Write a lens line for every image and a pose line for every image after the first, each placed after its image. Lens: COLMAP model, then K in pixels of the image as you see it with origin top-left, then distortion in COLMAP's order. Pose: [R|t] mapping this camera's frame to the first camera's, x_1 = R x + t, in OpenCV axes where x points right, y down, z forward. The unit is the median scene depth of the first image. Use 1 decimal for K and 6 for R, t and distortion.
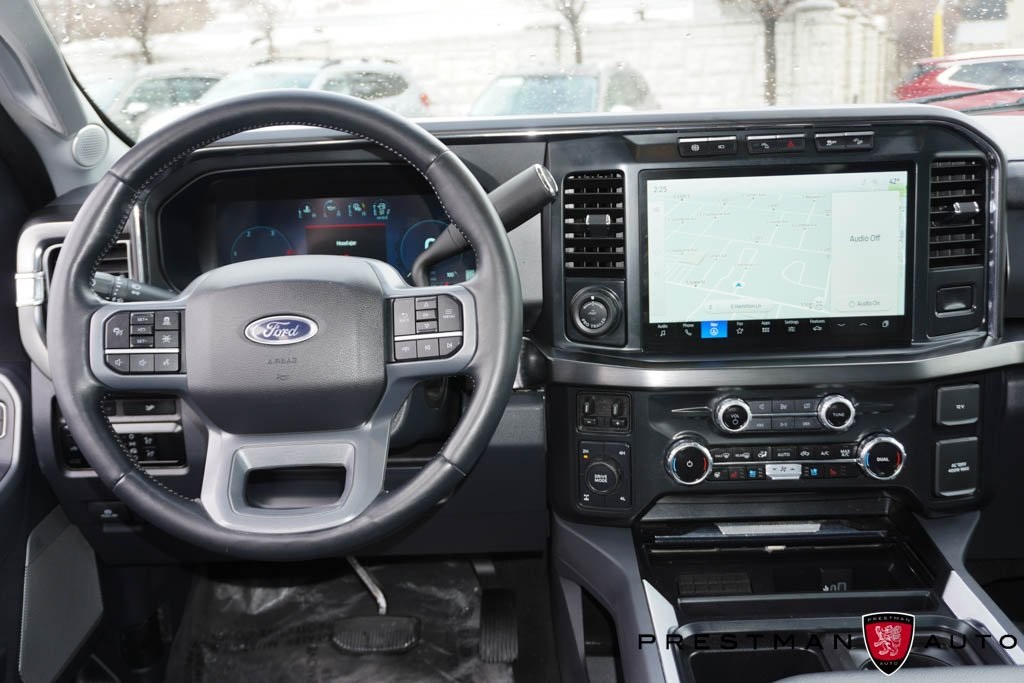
lens RADIAL K [[1045.7, 0, 515.6], [0, 1045.7, 336.9], [0, 0, 1]] dist [0.024747, 0.000000]
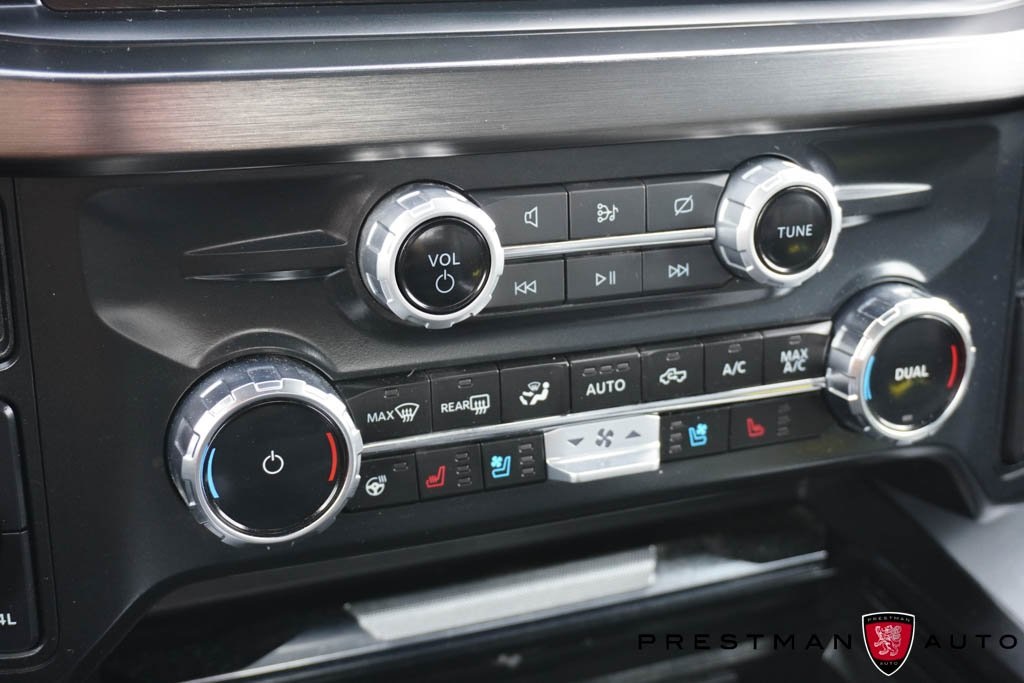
lens RADIAL K [[1378.7, 0, 510.3], [0, 1378.7, 345.0], [0, 0, 1]] dist [-0.003732, 0.000000]
pose [[0.921169, -0.087384, 0.379225, 0.096520], [0.026490, 0.986284, 0.162919, 0.041828], [-0.388260, -0.140030, 0.910849, 0.681682]]
